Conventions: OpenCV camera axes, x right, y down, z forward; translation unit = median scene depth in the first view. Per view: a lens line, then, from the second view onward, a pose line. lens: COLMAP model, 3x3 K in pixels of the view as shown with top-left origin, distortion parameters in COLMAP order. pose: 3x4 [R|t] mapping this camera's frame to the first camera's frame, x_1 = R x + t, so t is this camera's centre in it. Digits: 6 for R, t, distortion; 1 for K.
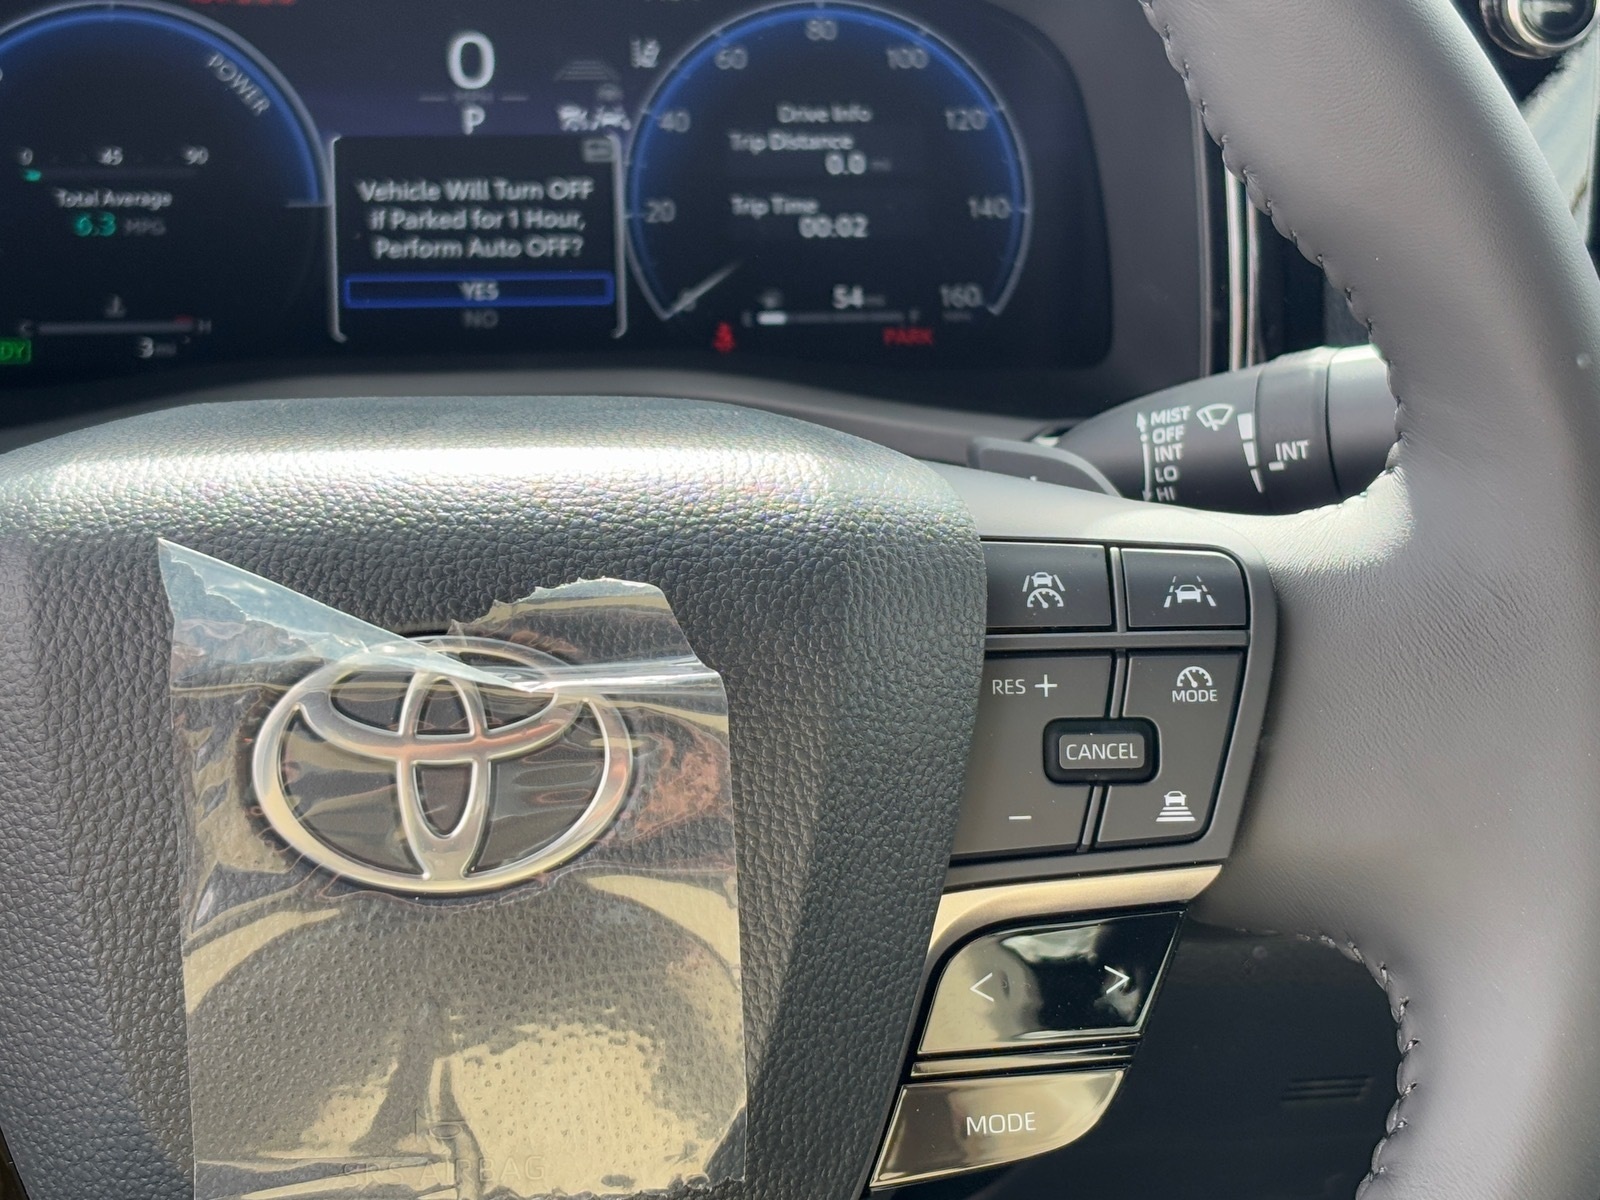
lens RADIAL K [[2996.0, 0, 854.6], [0, 2996.0, 581.9], [0, 0, 1]] dist [0.076603, 0.000000]
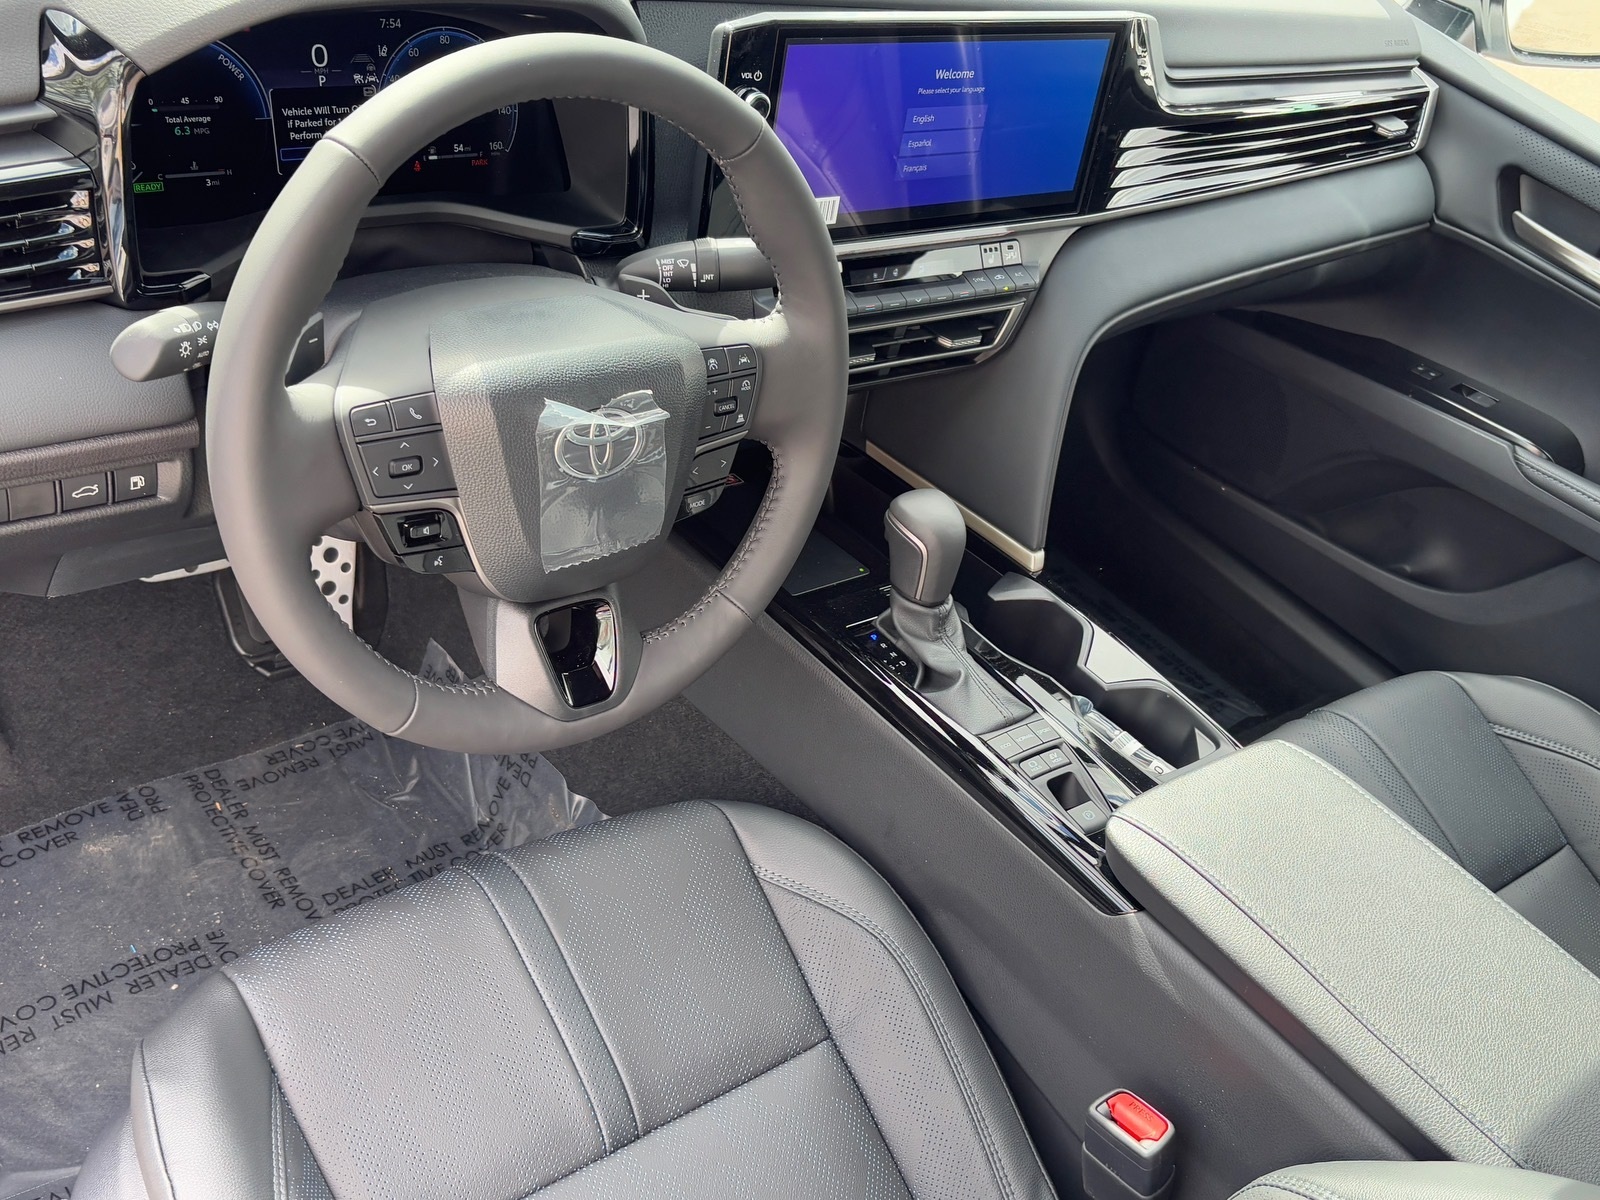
lens RADIAL K [[1627.2, 0, 778.2], [0, 1627.2, 610.5], [0, 0, 1]] dist [0.010142, 0.000000]
pose [[0.831700, -0.164607, 0.530263, -0.612377], [-0.080512, 0.909194, 0.408515, -0.342487], [-0.549356, -0.382455, 0.742924, -0.392391]]
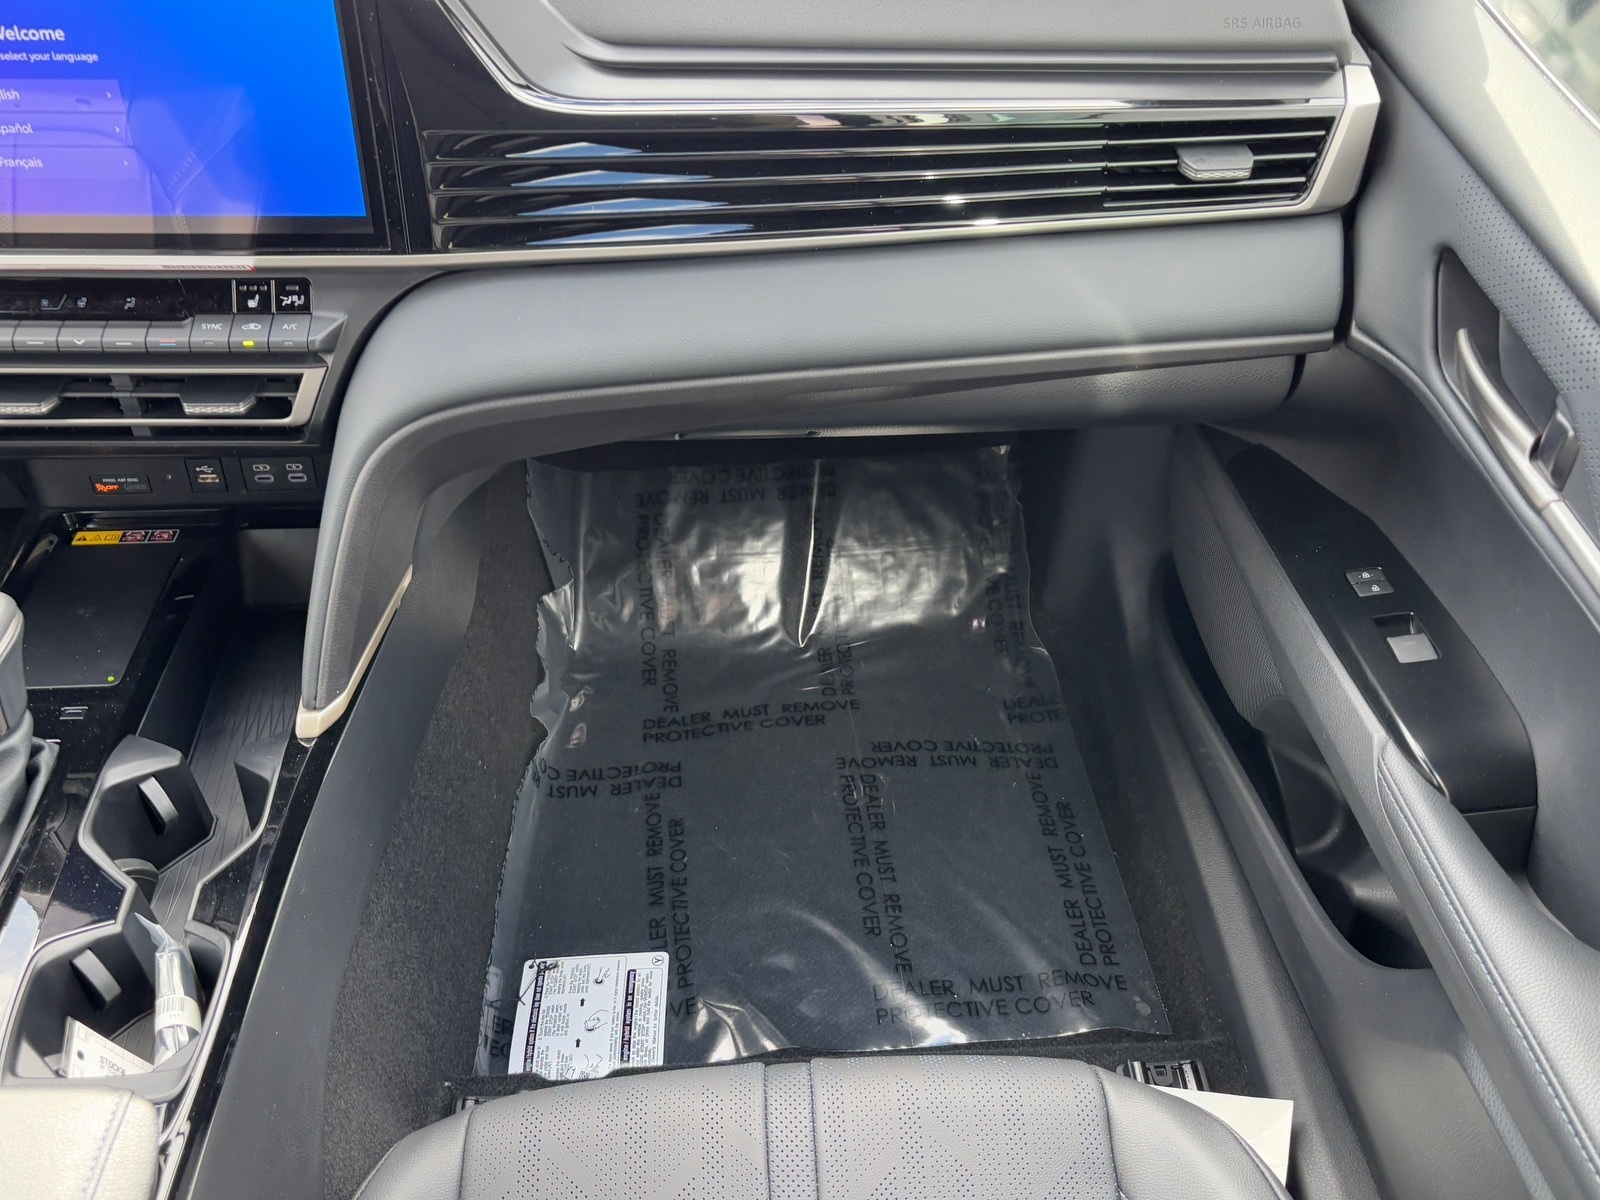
lens RADIAL K [[1507.8, 0, 823.4], [0, 1507.8, 605.9], [0, 0, 1]] dist [0.014423, 0.000000]
pose [[0.998846, 0.045020, -0.016741, 1.013455], [-0.033006, 0.896549, 0.441712, -0.311456], [0.034895, -0.440650, 0.897001, -0.219330]]
